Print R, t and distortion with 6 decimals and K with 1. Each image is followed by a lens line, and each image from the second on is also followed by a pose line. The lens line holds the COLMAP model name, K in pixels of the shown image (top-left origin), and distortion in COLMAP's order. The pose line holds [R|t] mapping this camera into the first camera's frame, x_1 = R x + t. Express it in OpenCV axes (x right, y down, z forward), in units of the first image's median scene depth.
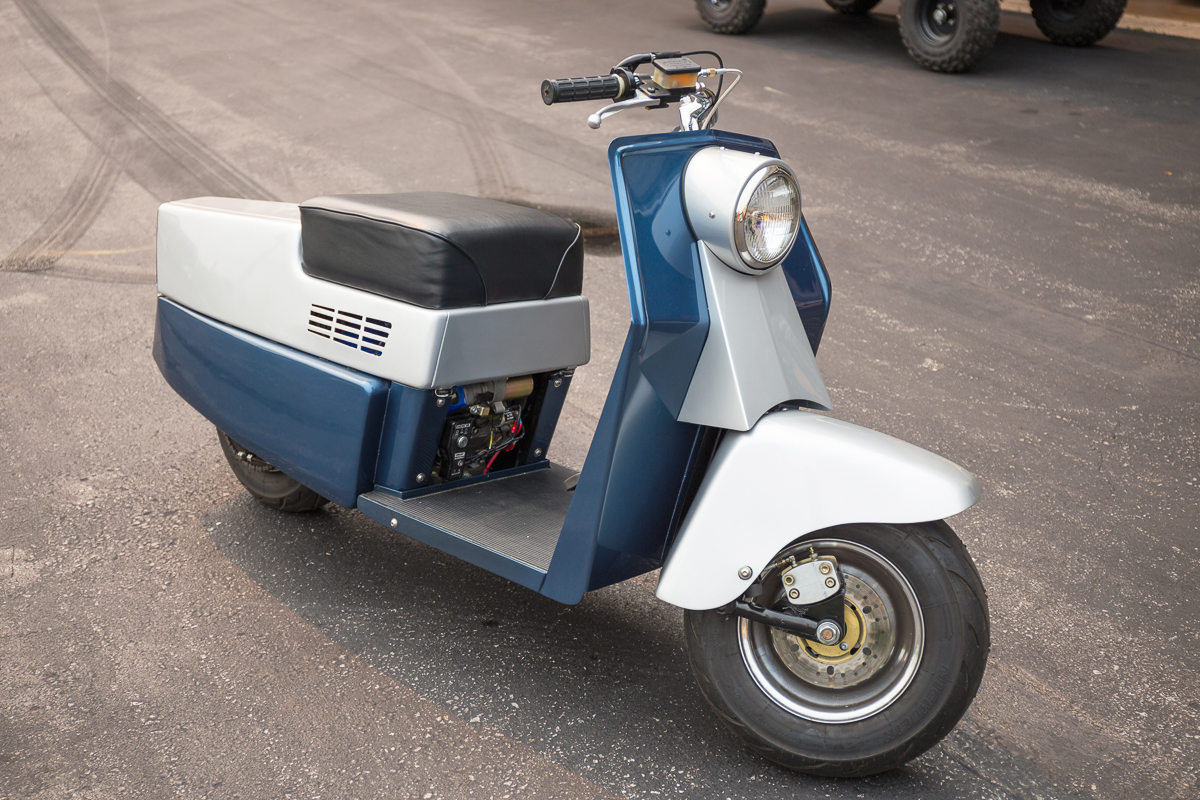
lens RADIAL K [[1519.6, 0, 600.1], [0, 1519.6, 399.5], [0, 0, 1]] dist [0.000814, 0.000000]
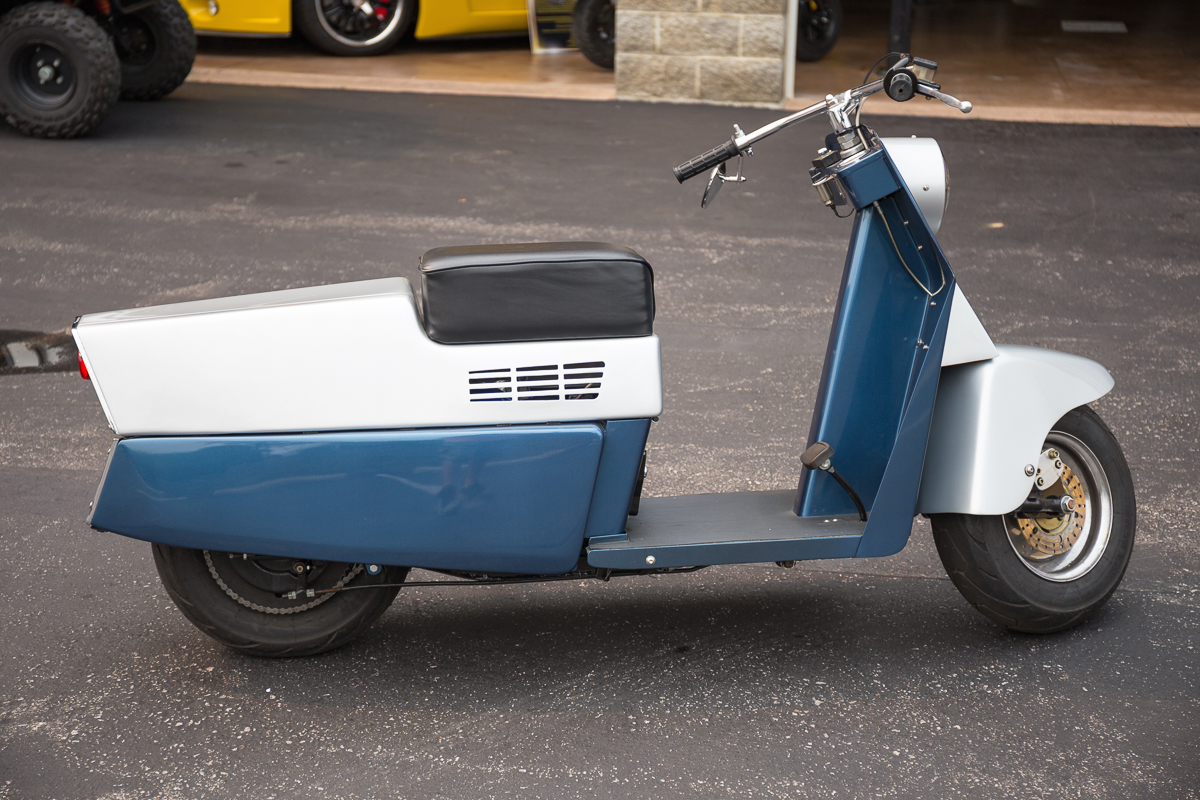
lens RADIAL K [[1925.5, 0, 600.0], [0, 1925.5, 400.9], [0, 0, 1]] dist [0.114091, 0.000000]
pose [[0.620152, -0.193191, 0.760322, -0.462605], [0.261532, 0.964671, 0.031797, -0.028148], [-0.739603, 0.179129, 0.648768, 0.089232]]
